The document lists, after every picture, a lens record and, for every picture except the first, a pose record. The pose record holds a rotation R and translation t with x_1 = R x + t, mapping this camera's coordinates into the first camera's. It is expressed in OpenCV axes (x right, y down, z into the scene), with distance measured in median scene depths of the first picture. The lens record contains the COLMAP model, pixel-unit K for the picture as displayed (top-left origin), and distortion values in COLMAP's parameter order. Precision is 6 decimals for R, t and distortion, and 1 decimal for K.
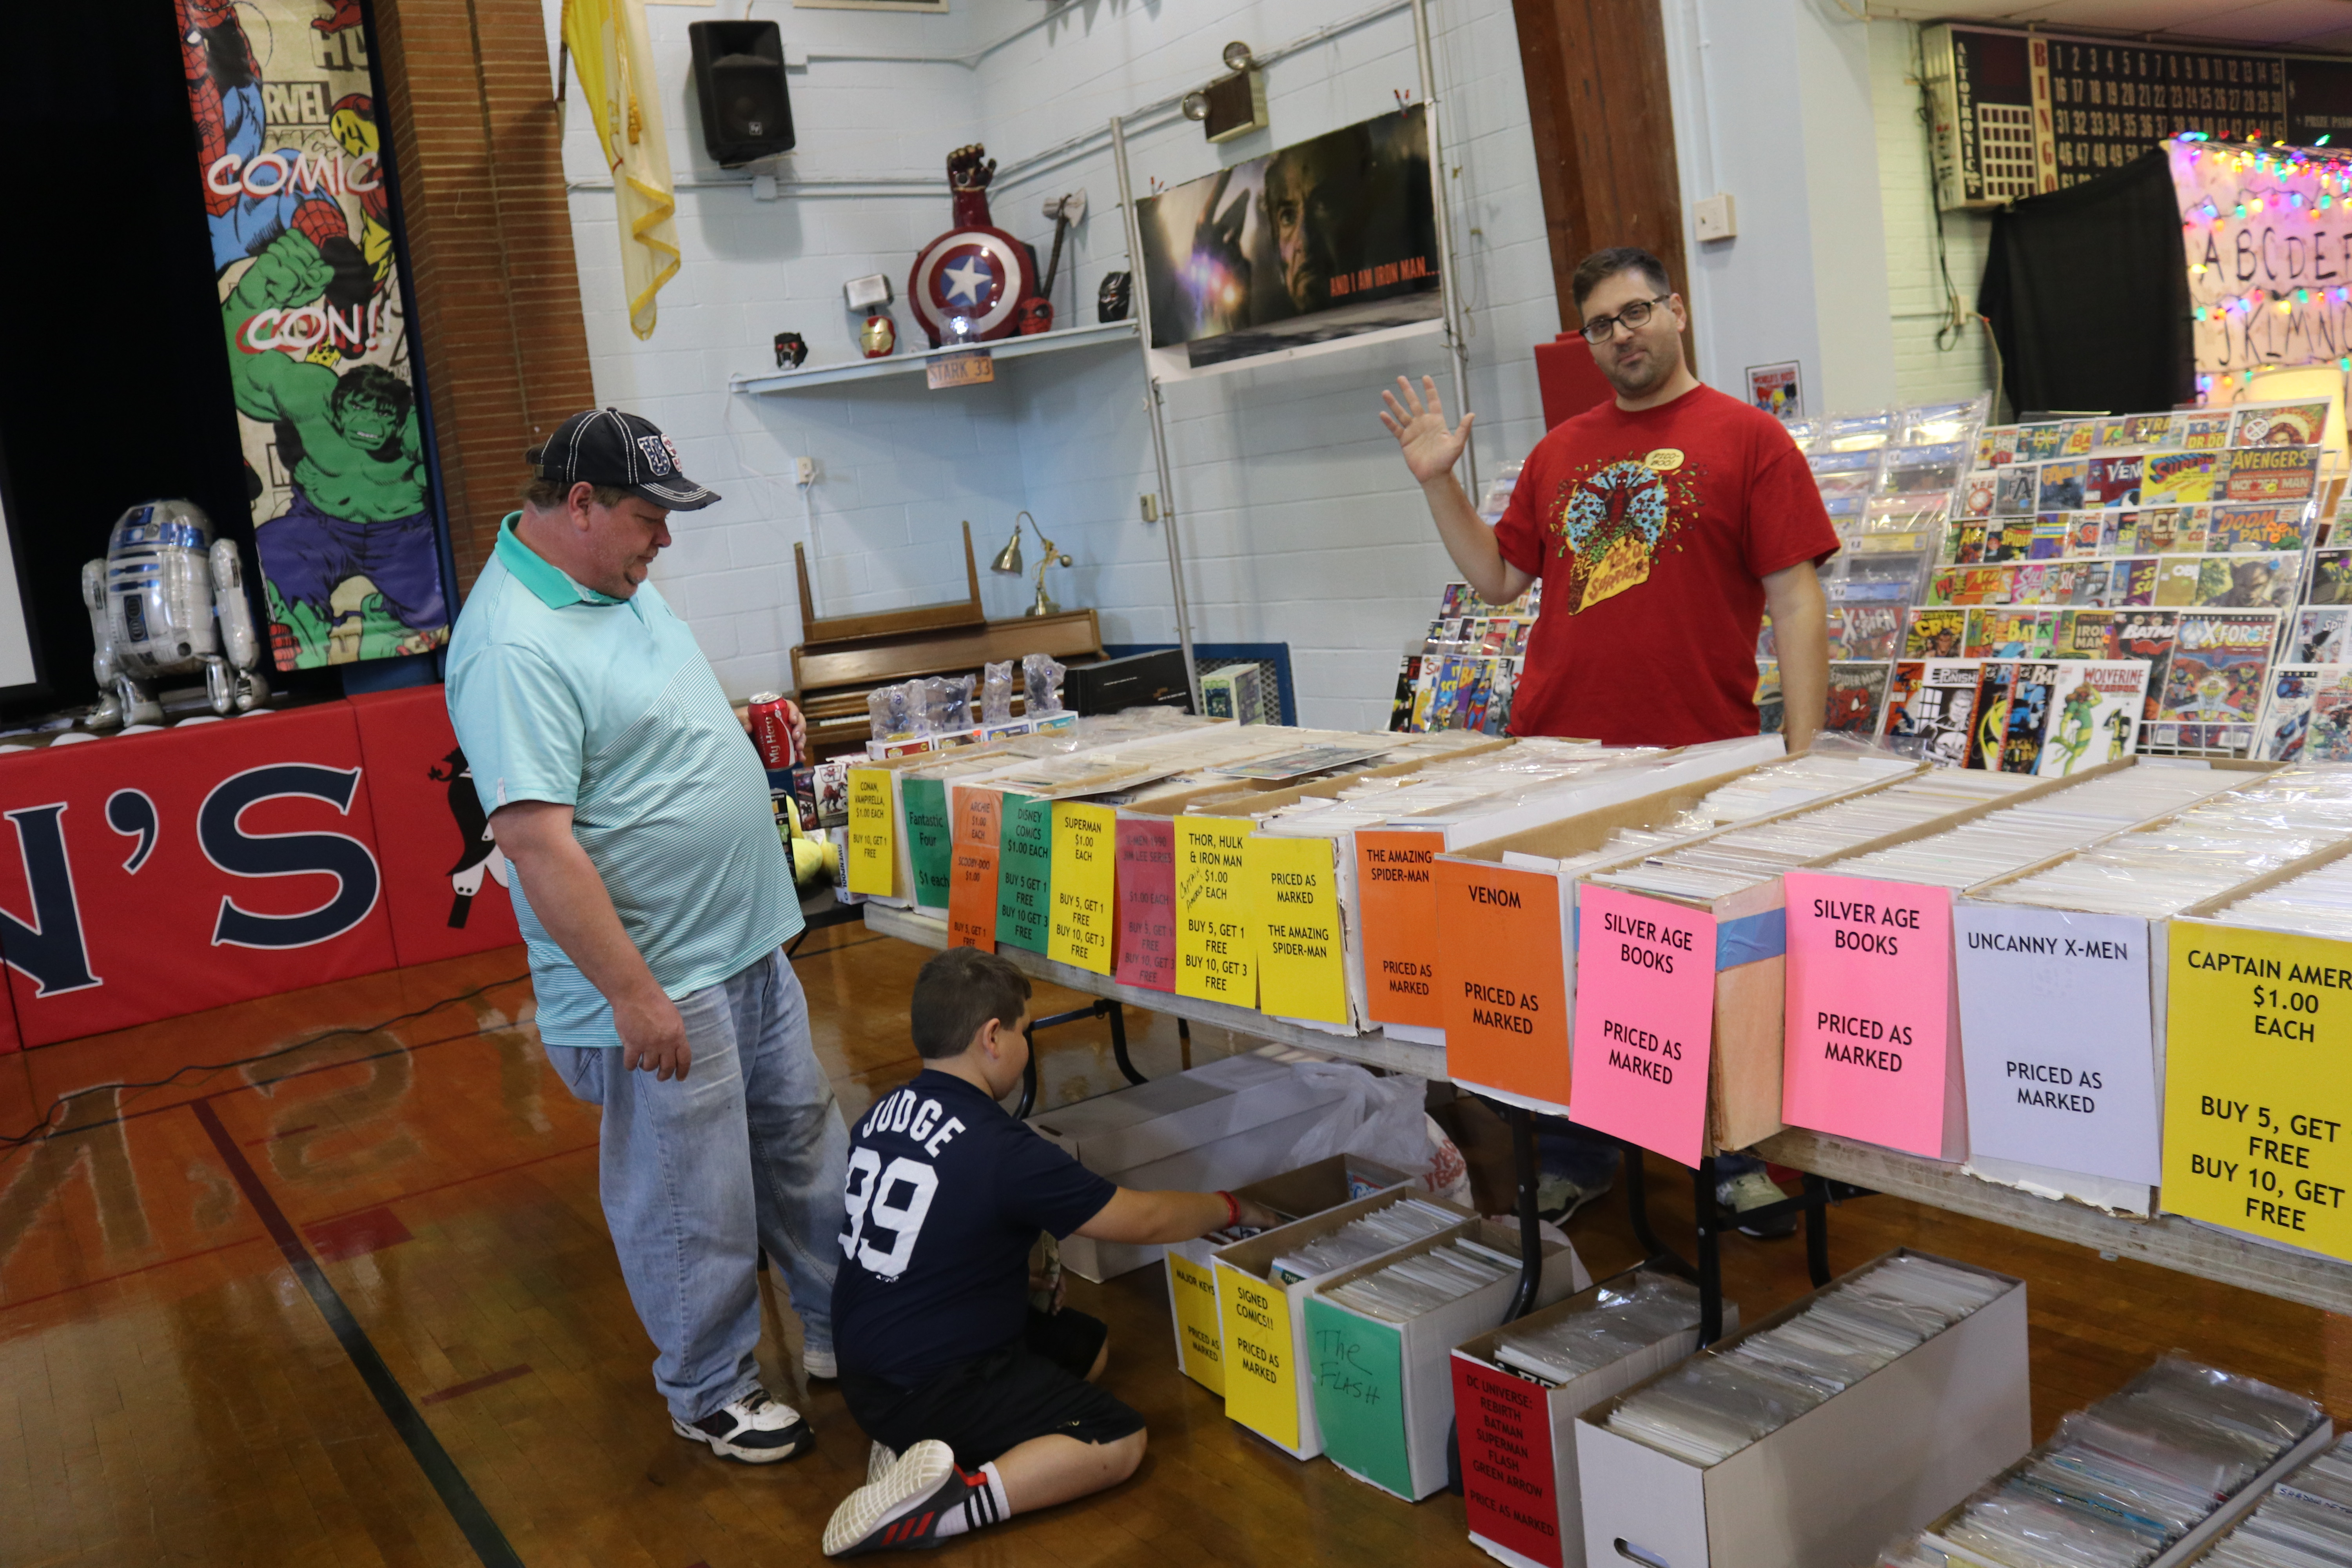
lens RADIAL K [[1924.6, 0, 1180.3], [0, 1924.6, 785.0], [0, 0, 1]] dist [-0.113926, 0.022866]
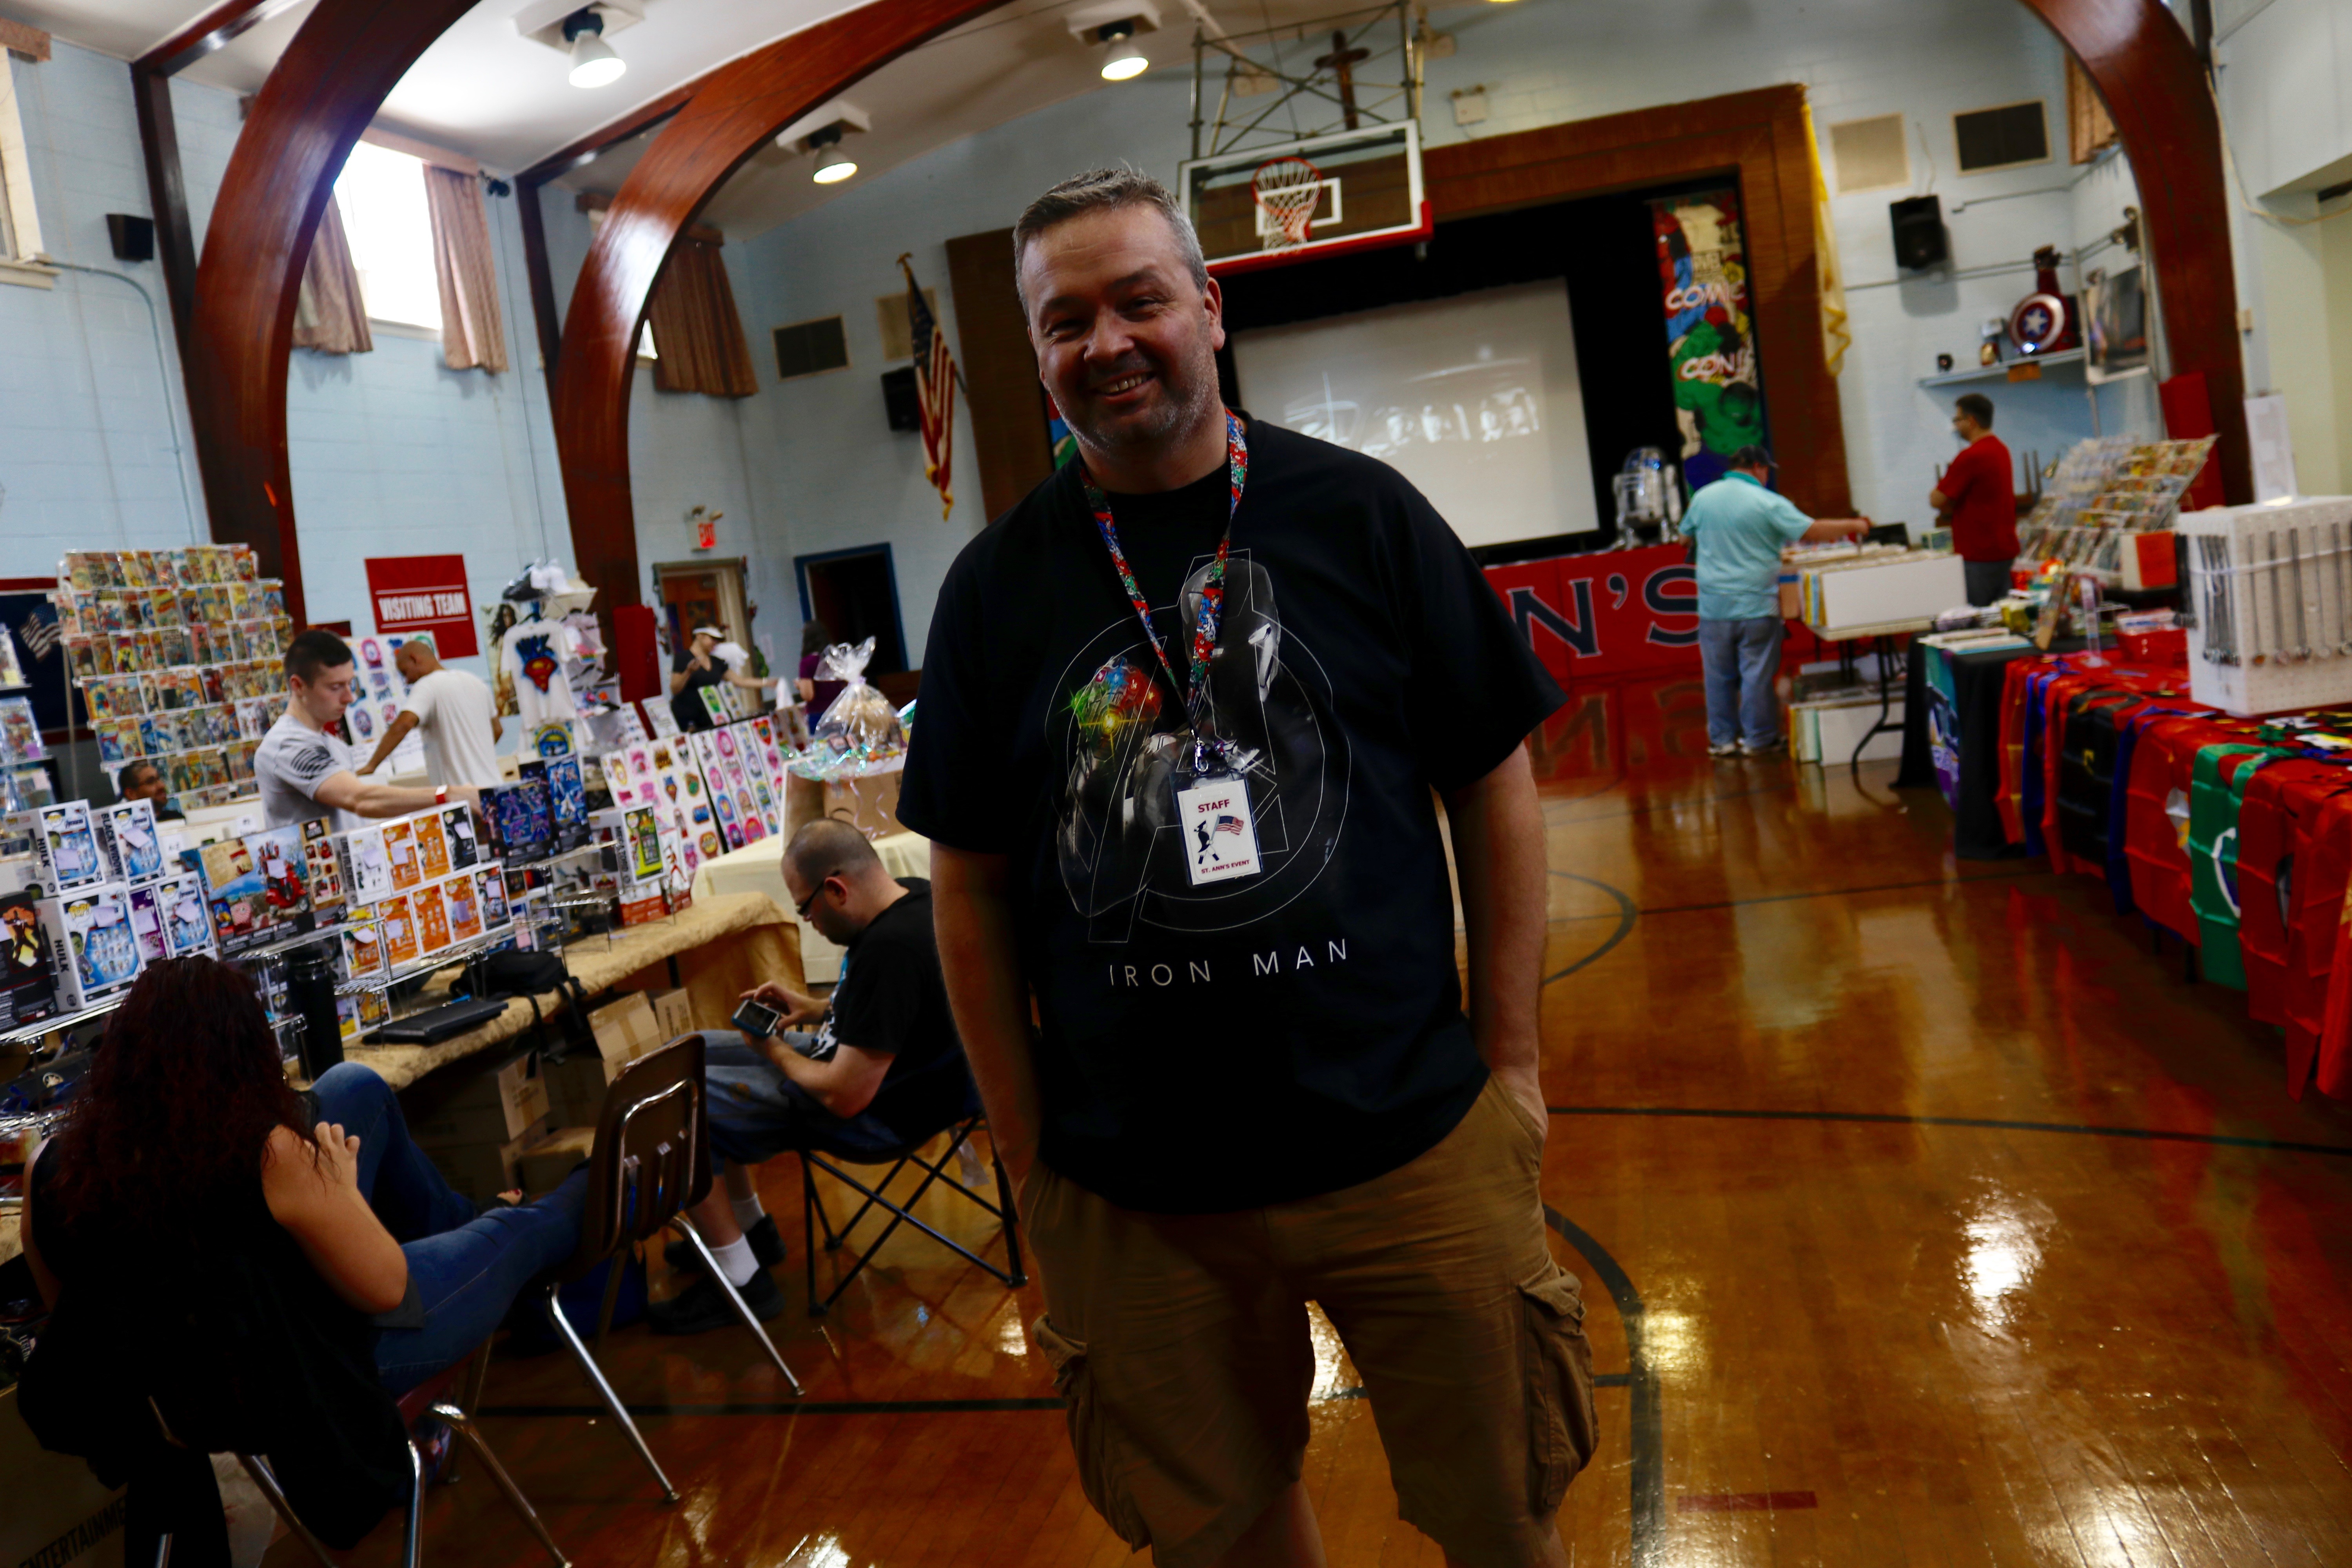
lens RADIAL K [[1924.6, 0, 1177.6], [0, 1924.6, 790.7], [0, 0, 1]] dist [-0.113926, 0.022866]
pose [[0.683630, 0.101853, -0.722686, 0.741072], [-0.045804, 0.994250, 0.096798, 0.058697], [0.728390, -0.033072, 0.684364, -0.957928]]
